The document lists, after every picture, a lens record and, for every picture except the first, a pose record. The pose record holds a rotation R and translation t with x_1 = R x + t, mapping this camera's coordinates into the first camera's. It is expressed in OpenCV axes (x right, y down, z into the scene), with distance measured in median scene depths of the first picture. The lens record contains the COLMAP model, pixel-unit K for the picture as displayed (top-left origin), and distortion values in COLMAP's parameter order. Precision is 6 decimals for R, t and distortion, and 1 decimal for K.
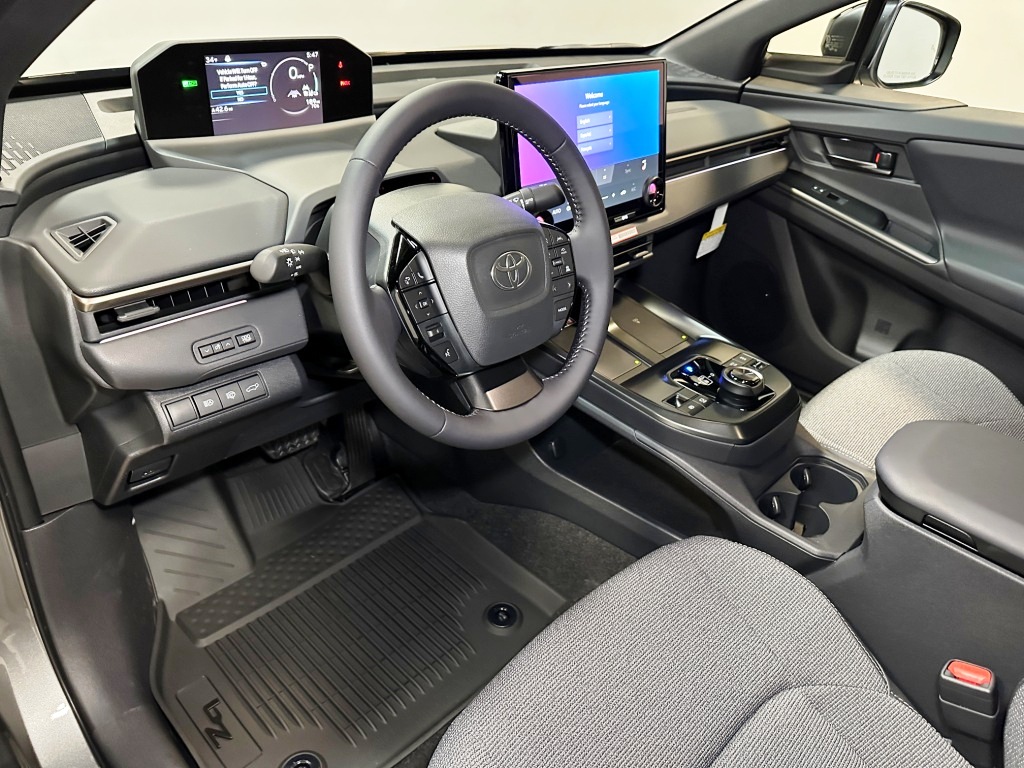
lens RADIAL K [[734.8, 0, 508.7], [0, 734.8, 387.5], [0, 0, 1]] dist [0.098975, -0.080258]
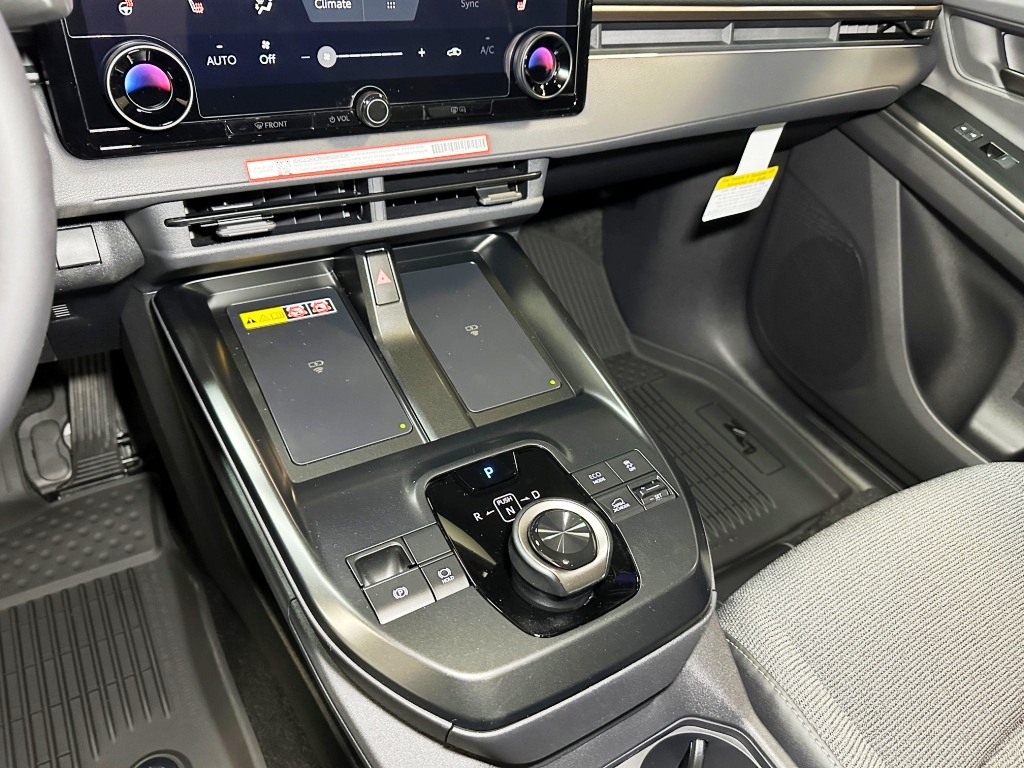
lens RADIAL K [[734.8, 0, 508.7], [0, 734.8, 387.5], [0, 0, 1]] dist [0.098975, -0.080258]
pose [[0.966298, 0.204334, -0.156576, 0.217331], [-0.184658, 0.973973, 0.131443, -0.095449], [0.179359, -0.098100, 0.978880, 0.388790]]
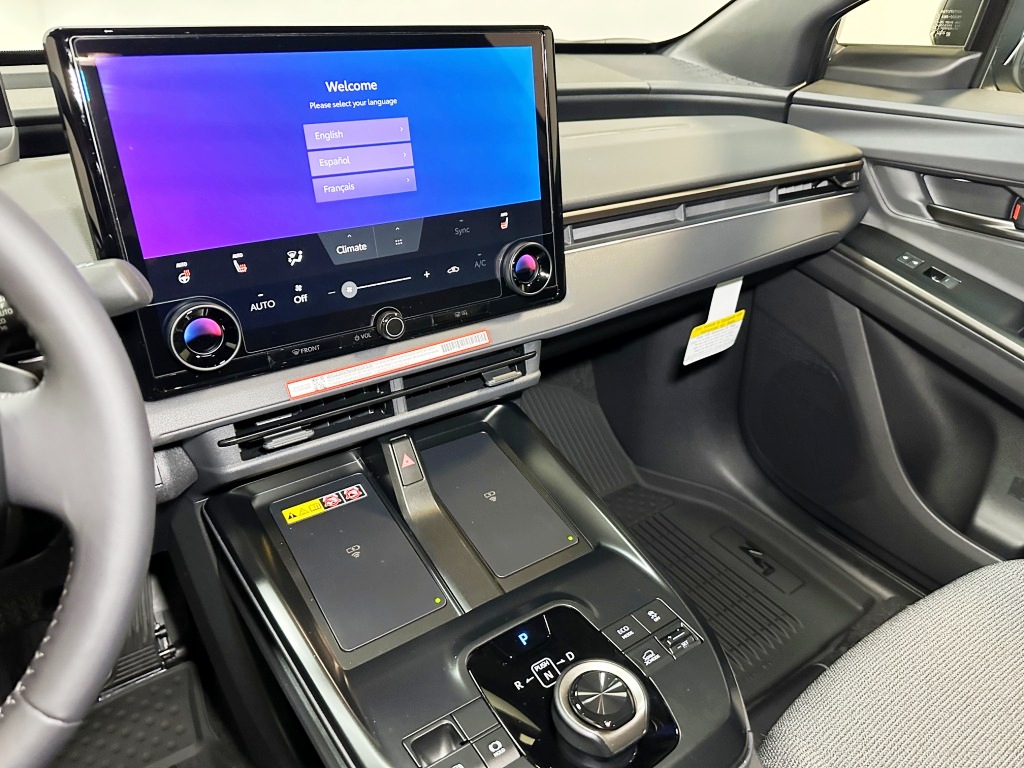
lens RADIAL K [[734.8, 0, 508.7], [0, 734.8, 387.5], [0, 0, 1]] dist [0.098975, -0.080258]
pose [[0.980654, 0.064811, -0.184707, 0.216296], [-0.072851, 0.996654, -0.037069, -0.116927], [0.181687, 0.049808, 0.982094, 0.352209]]
